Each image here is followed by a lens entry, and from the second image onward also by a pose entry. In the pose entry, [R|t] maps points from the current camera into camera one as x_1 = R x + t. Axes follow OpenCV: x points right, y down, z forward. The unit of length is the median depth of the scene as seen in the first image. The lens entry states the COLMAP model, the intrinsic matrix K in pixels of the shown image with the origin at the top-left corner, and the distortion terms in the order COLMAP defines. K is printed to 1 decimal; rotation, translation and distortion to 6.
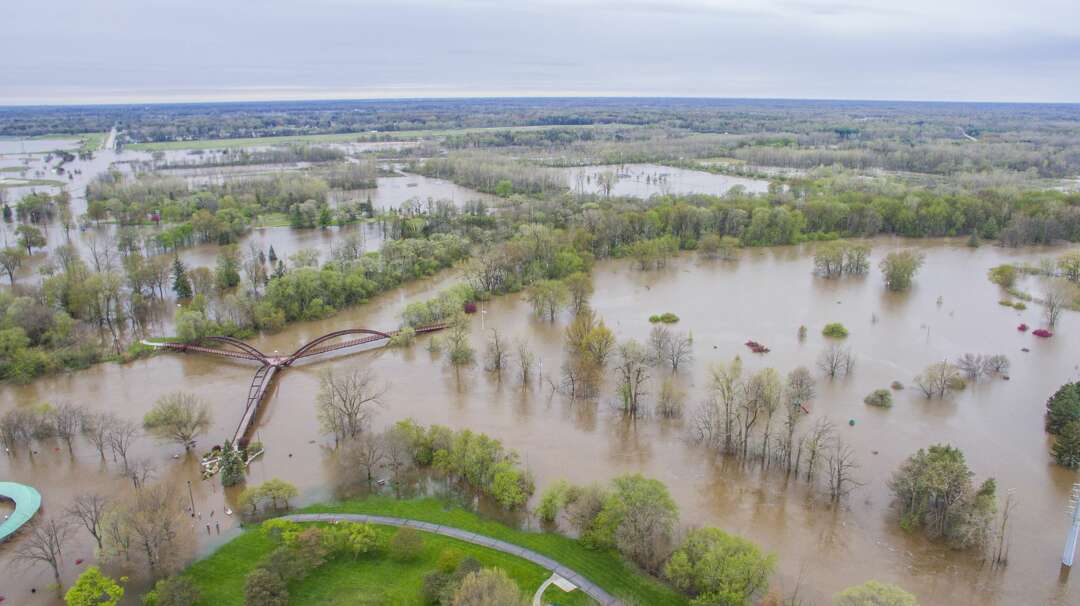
lens RADIAL K [[724.1, 0, 555.7], [0, 724.1, 293.4], [0, 0, 1]] dist [-0.119821, 0.087808]
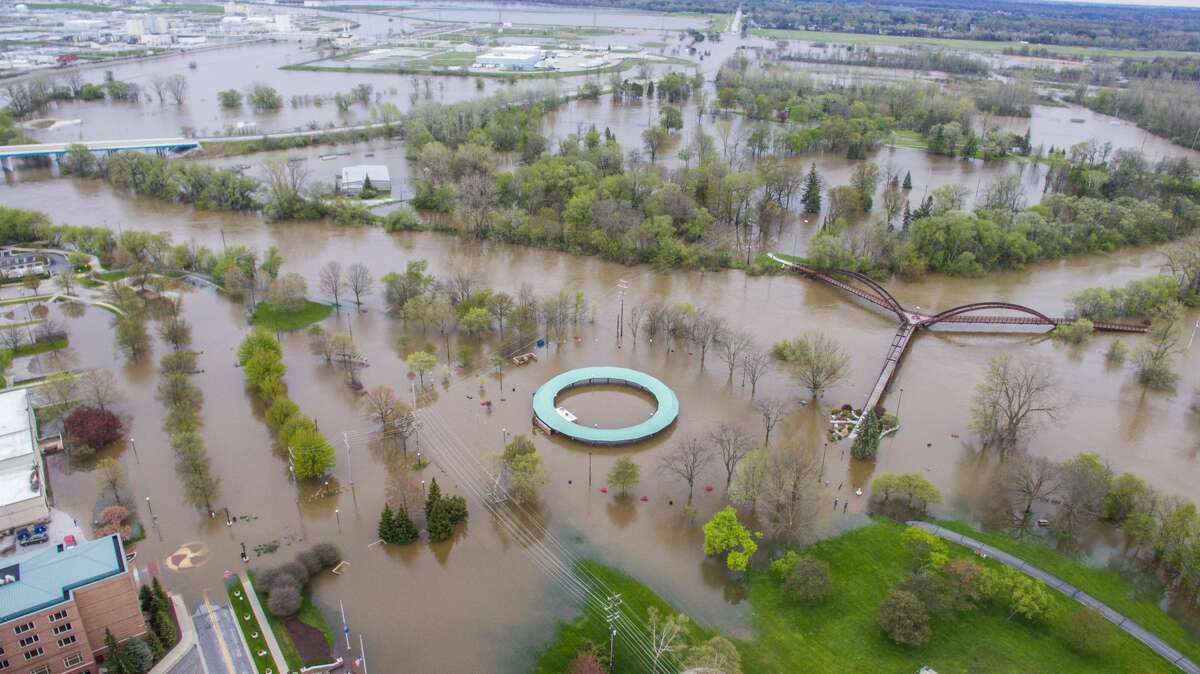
lens RADIAL K [[804.6, 0, 617.5], [0, 804.6, 326.3], [0, 0, 1]] dist [-0.119821, 0.087808]
pose [[0.772596, 0.281555, -0.569054, -0.045560], [-0.200987, 0.958657, 0.201445, -0.005503], [0.602246, -0.041263, 0.797244, 0.010862]]
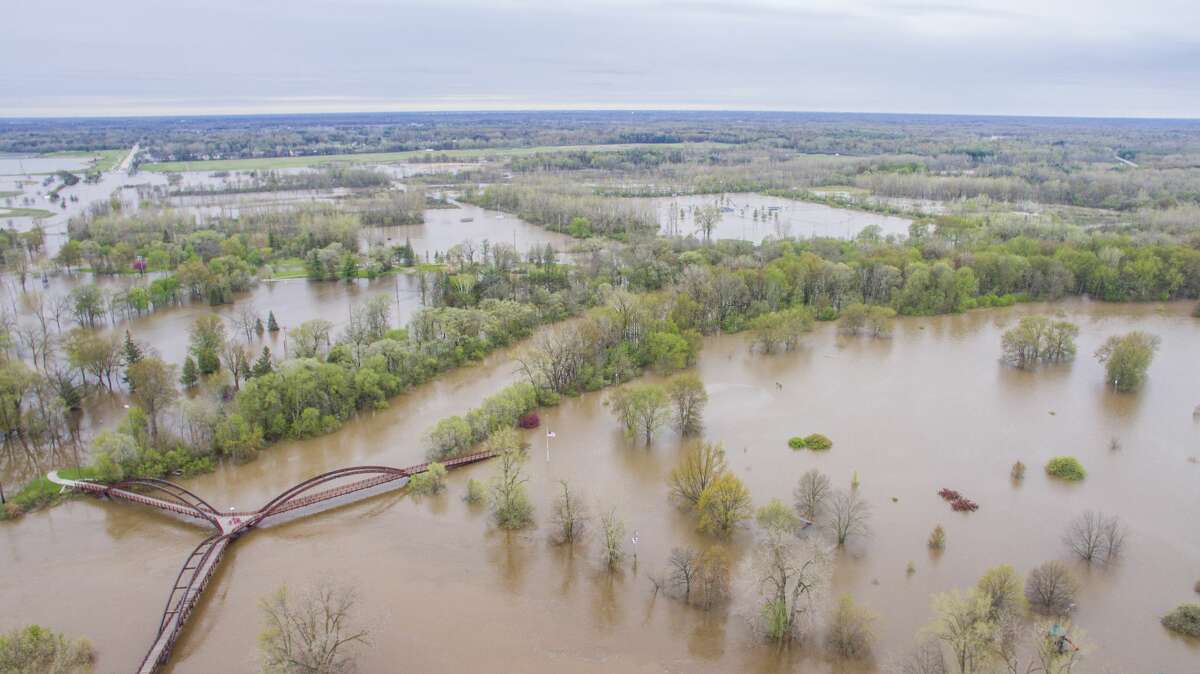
lens RADIAL K [[804.6, 0, 617.5], [0, 804.6, 326.3], [0, 0, 1]] dist [-0.119821, 0.087808]
pose [[0.999724, 0.009322, -0.021582, -0.008254], [-0.009369, 0.999954, -0.002074, -0.032153], [0.021562, 0.002276, 0.999765, 0.102783]]
